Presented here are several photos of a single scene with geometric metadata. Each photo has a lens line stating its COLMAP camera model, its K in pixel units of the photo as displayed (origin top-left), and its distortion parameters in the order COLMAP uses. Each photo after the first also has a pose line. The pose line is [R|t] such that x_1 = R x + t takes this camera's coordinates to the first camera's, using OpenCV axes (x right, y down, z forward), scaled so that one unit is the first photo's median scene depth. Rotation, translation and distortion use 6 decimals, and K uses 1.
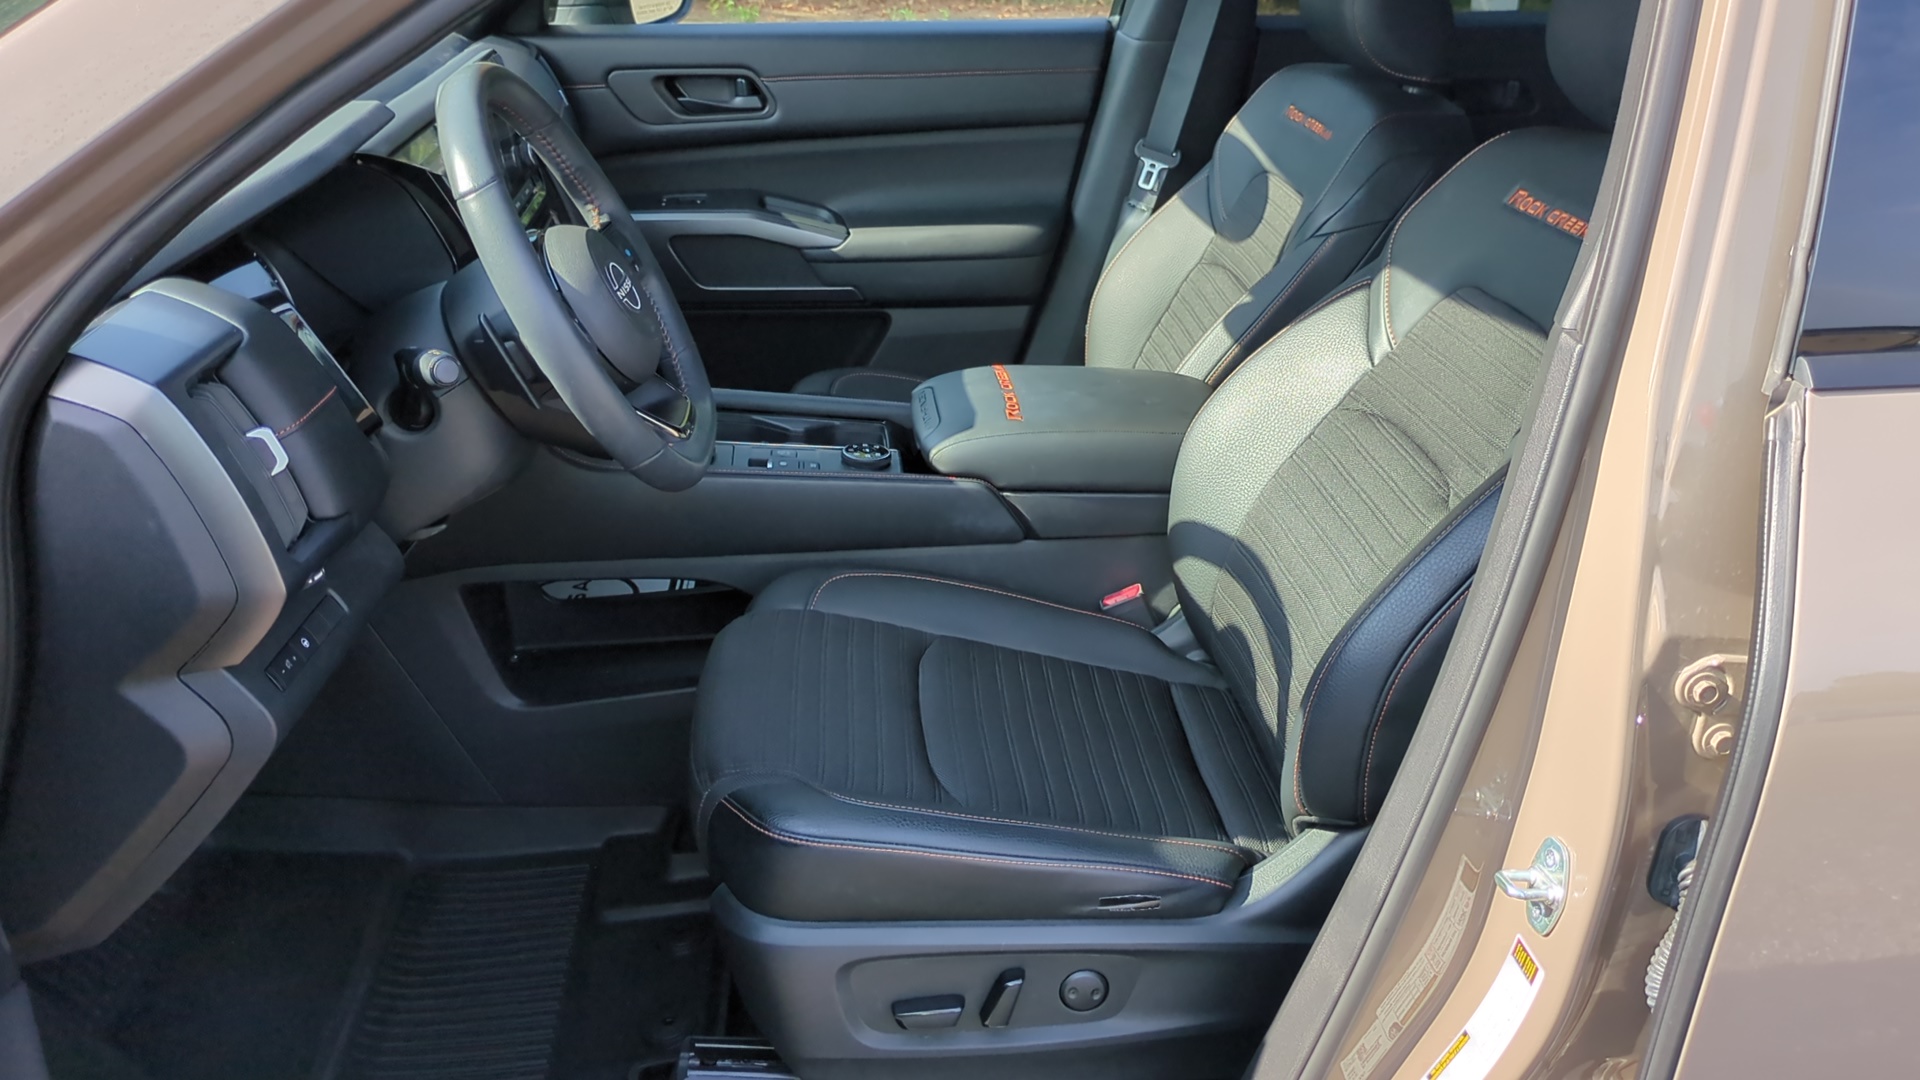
lens RADIAL K [[1660.6, 0, 953.1], [0, 1660.6, 538.8], [0, 0, 1]] dist [0.059082, -0.114199]
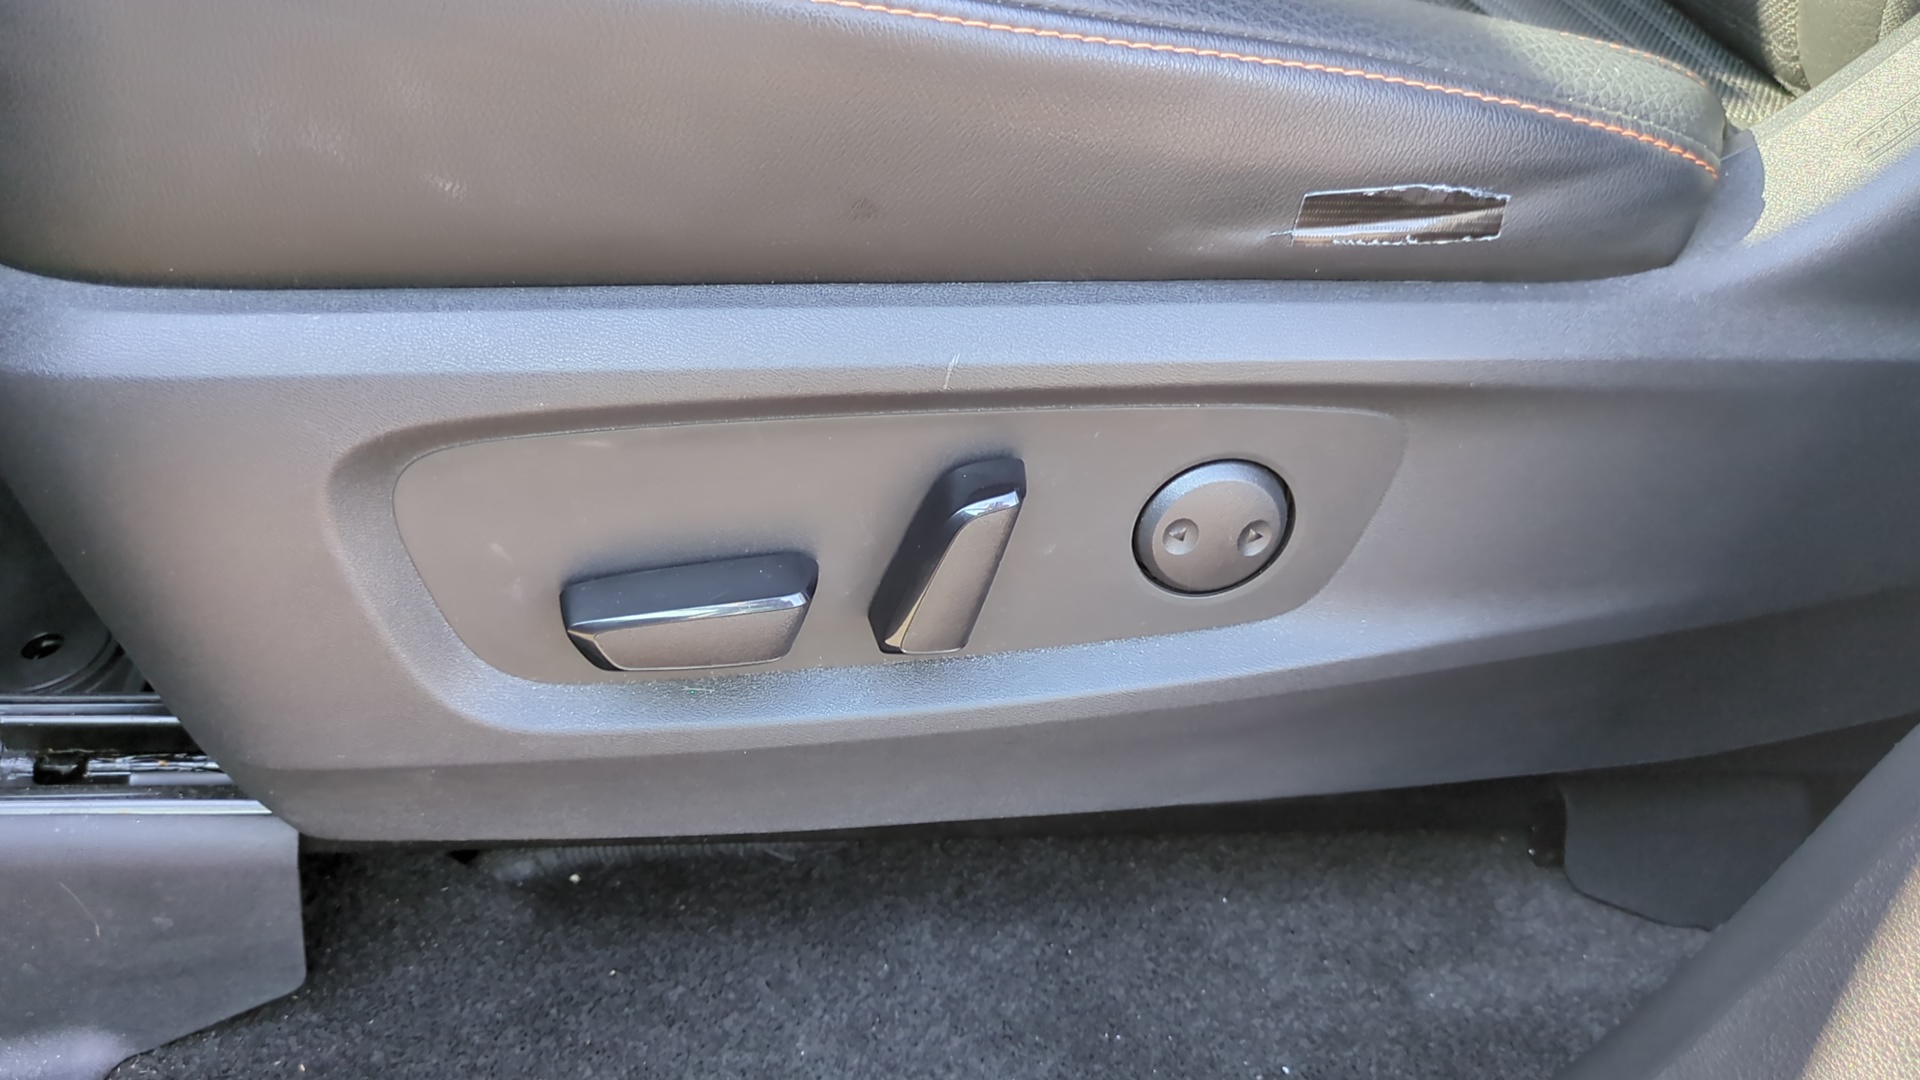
lens RADIAL K [[1660.6, 0, 953.1], [0, 1660.6, 538.8], [0, 0, 1]] dist [0.059082, -0.114199]
pose [[0.995336, -0.019712, 0.094437, 0.003020], [-0.002534, 0.973221, 0.229856, 0.204413], [-0.096439, -0.229023, 0.968632, 0.714307]]
